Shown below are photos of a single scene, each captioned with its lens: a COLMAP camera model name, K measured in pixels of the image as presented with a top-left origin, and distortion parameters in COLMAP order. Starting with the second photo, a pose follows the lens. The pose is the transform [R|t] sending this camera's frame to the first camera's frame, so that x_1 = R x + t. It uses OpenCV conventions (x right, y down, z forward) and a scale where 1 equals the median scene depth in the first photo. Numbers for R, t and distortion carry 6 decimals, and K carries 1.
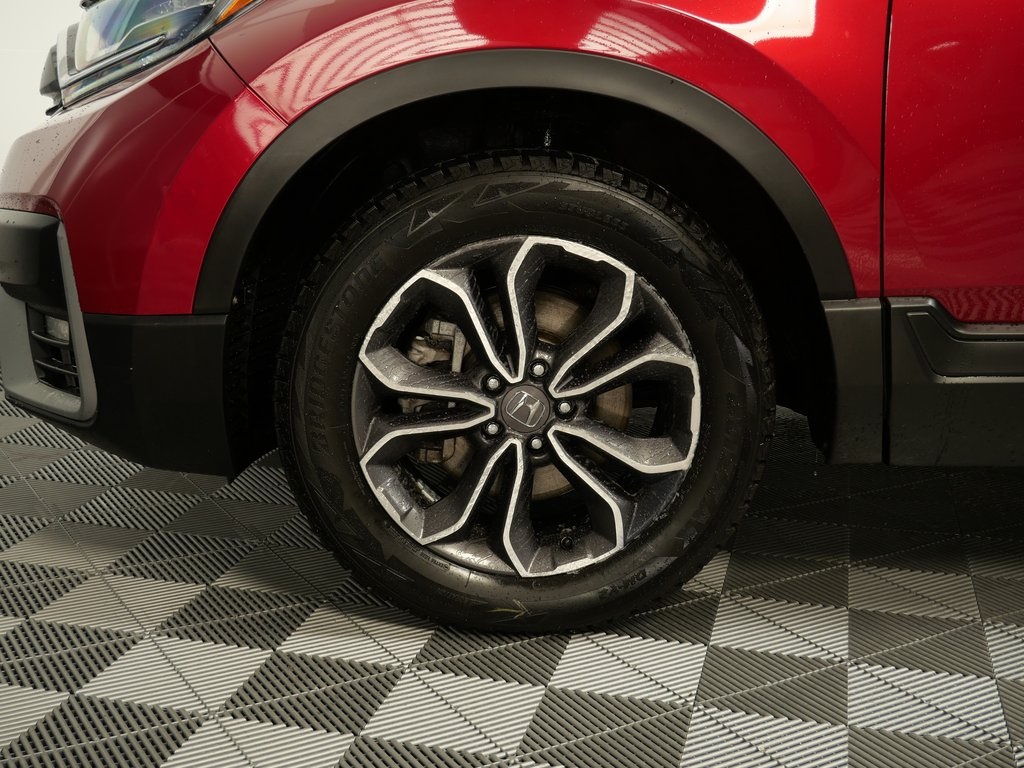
lens RADIAL K [[1323.3, 0, 512.0], [0, 1323.3, 384.0], [0, 0, 1]] dist [-0.008687, -0.012955]
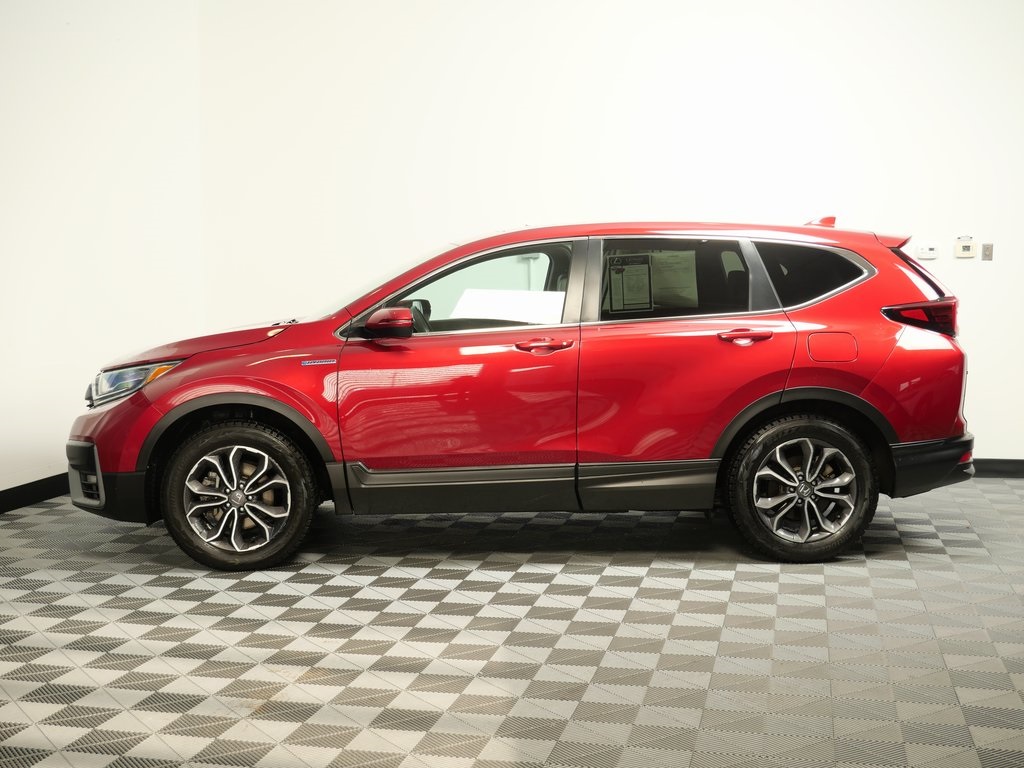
lens RADIAL K [[1323.3, 0, 512.0], [0, 1323.3, 384.0], [0, 0, 1]] dist [-0.008687, -0.012955]
pose [[0.999394, -0.021914, 0.027046, 0.604032], [0.025729, 0.988367, -0.149898, 0.246204], [-0.023446, 0.150503, 0.988331, -2.281409]]
